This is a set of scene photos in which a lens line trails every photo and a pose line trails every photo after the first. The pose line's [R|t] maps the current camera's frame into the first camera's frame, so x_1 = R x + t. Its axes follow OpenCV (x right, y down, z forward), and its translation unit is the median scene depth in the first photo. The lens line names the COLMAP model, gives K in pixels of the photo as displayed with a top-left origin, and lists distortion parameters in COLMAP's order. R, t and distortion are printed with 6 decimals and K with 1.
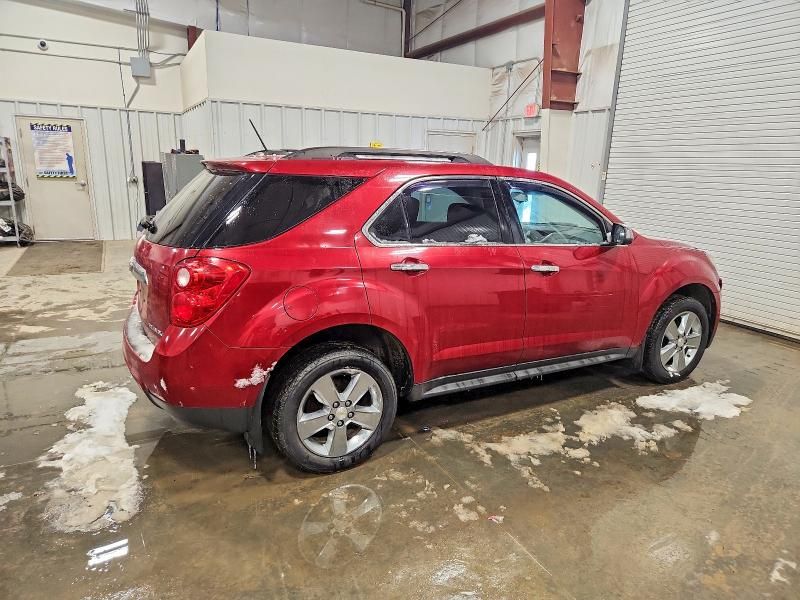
lens RADIAL K [[536.6, 0, 400.6], [0, 536.6, 295.2], [0, 0, 1]] dist [0.037888, -0.022928]
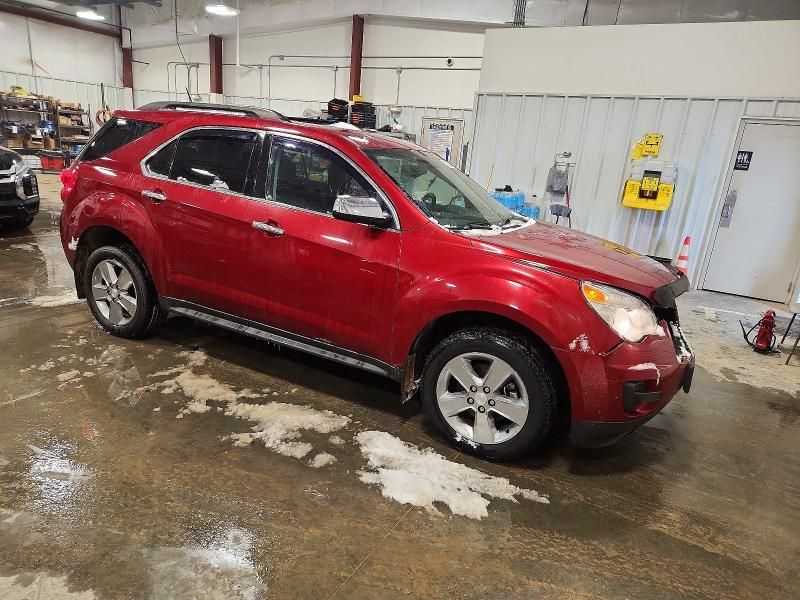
lens RADIAL K [[536.6, 0, 400.0], [0, 536.6, 305.6], [0, 0, 1]] dist [0.037888, -0.022928]
pose [[0.554673, 0.253180, -0.792615, 1.124828], [-0.263549, 0.956995, 0.121255, -0.089672], [0.789227, 0.141636, 0.597544, 0.600545]]
